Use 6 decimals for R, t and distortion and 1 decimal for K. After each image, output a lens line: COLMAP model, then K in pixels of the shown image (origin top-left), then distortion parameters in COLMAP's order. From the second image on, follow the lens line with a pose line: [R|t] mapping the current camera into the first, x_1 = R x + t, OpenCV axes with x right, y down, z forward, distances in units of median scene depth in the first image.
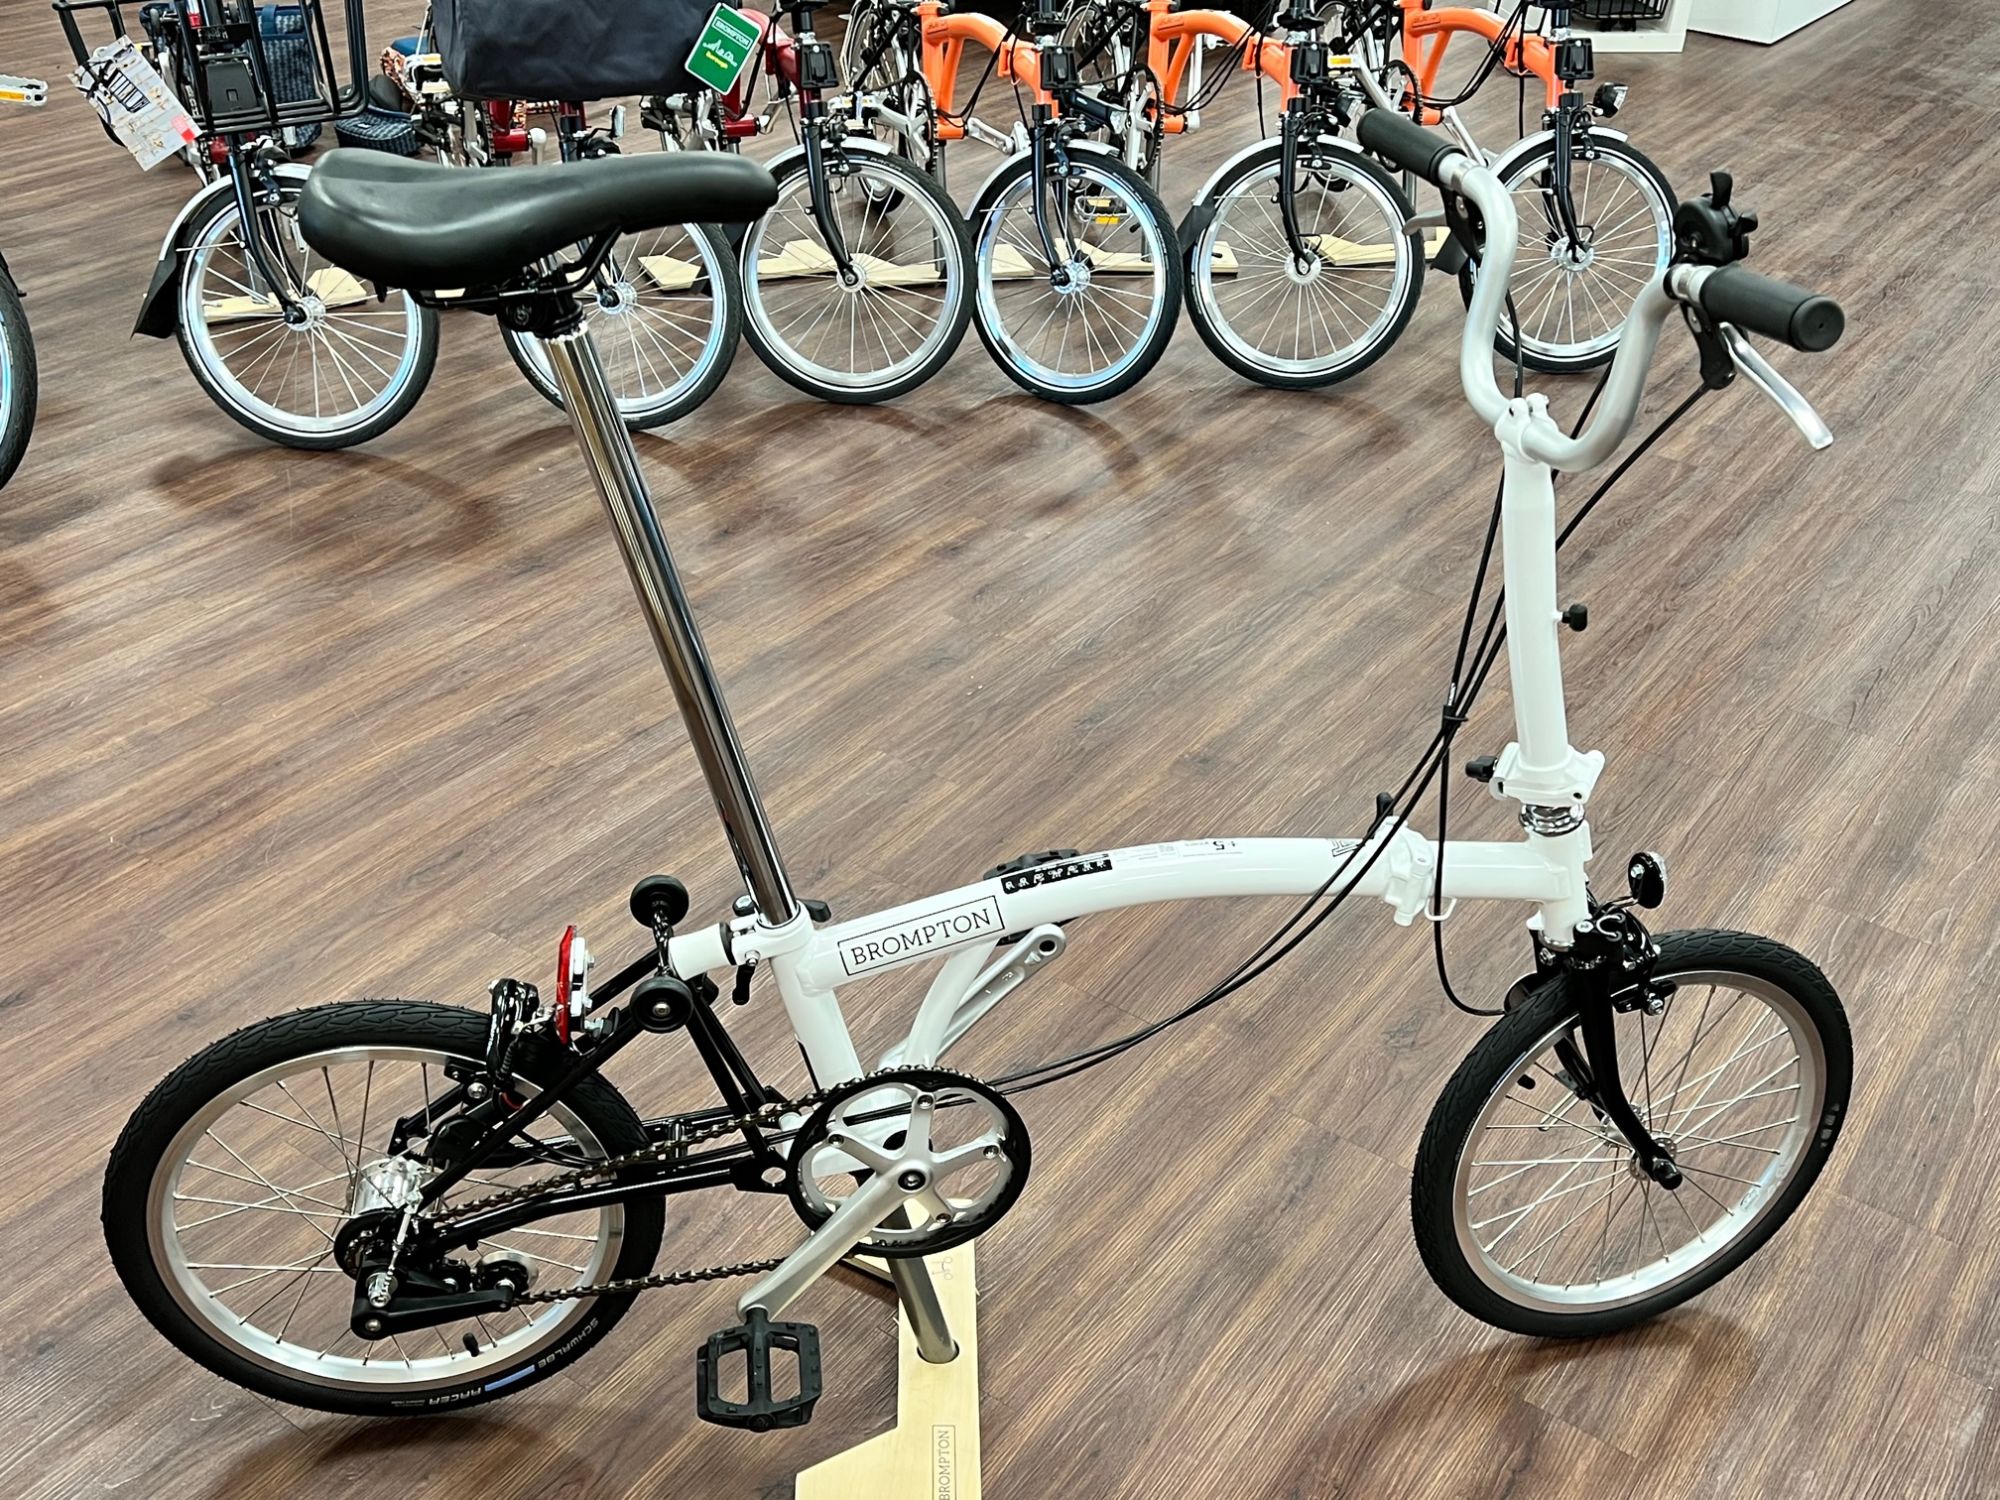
lens RADIAL K [[2228.6, 0, 1000.0], [0, 2228.6, 750.0], [0, 0, 1]] dist [0.006089, -0.000985]
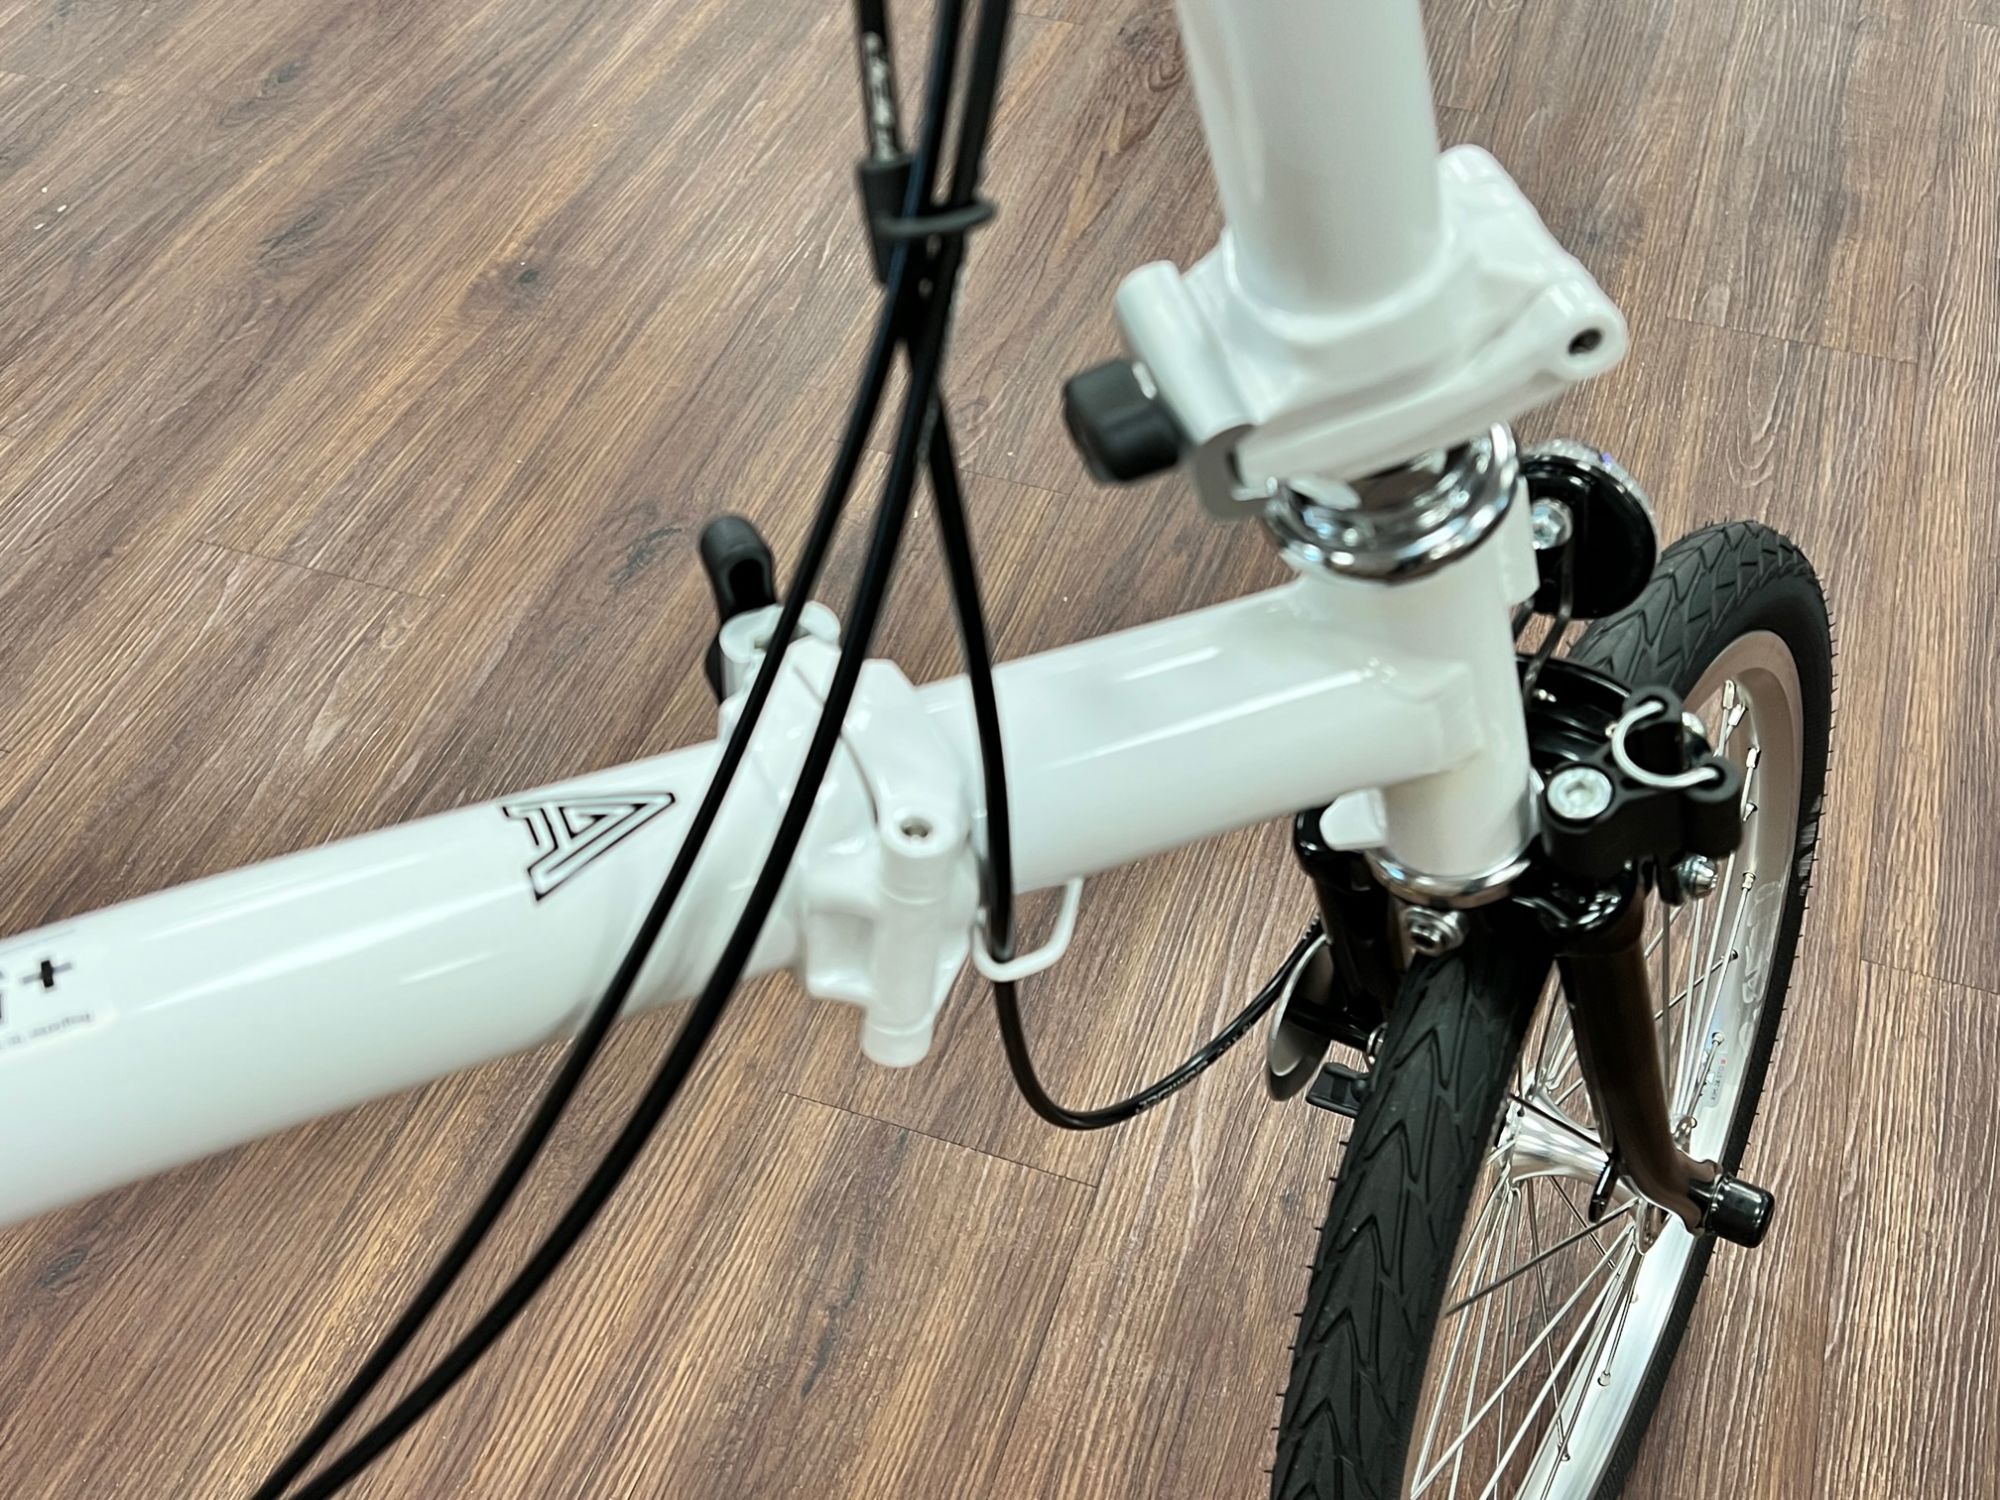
lens RADIAL K [[2228.6, 0, 1000.0], [0, 2228.6, 750.0], [0, 0, 1]] dist [0.006089, -0.000985]
pose [[0.964276, -0.230638, 0.130299, 0.102652], [0.186780, 0.940769, 0.282962, -0.016792], [-0.187843, -0.248516, 0.950239, 0.469619]]
